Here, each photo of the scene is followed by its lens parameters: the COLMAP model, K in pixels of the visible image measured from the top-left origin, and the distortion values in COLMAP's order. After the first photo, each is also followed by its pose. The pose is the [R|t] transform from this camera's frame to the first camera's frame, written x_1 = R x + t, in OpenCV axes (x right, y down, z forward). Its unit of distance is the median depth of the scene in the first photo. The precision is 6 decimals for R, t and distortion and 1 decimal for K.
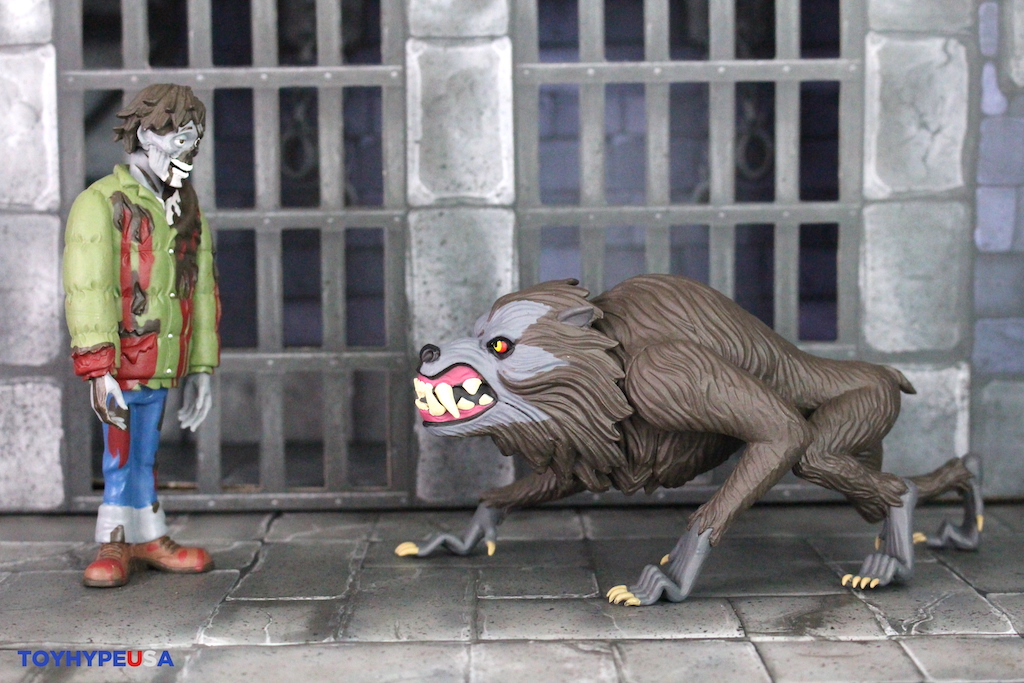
lens RADIAL K [[1831.8, 0, 506.8], [0, 1831.8, 347.0], [0, 0, 1]] dist [0.002434, 0.000000]
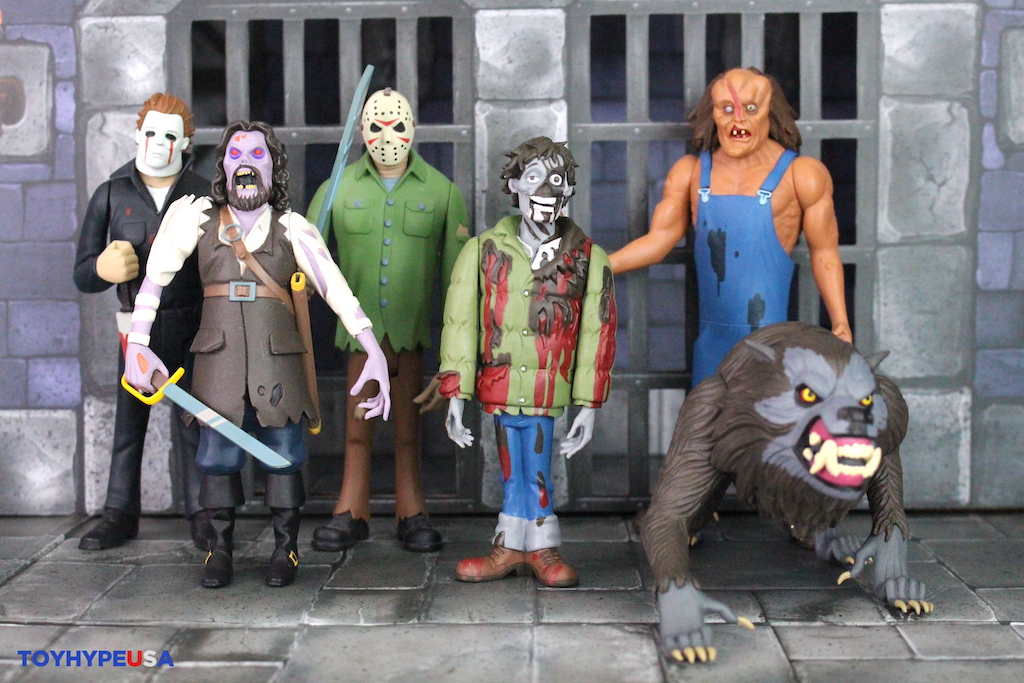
lens RADIAL K [[1831.8, 0, 503.6], [0, 1831.8, 320.3], [0, 0, 1]] dist [0.002434, 0.000000]
pose [[0.999631, 0.004543, -0.026785, -0.007030], [-0.005148, 0.999732, -0.022562, -0.007534], [0.026675, 0.022691, 0.999387, -0.167267]]
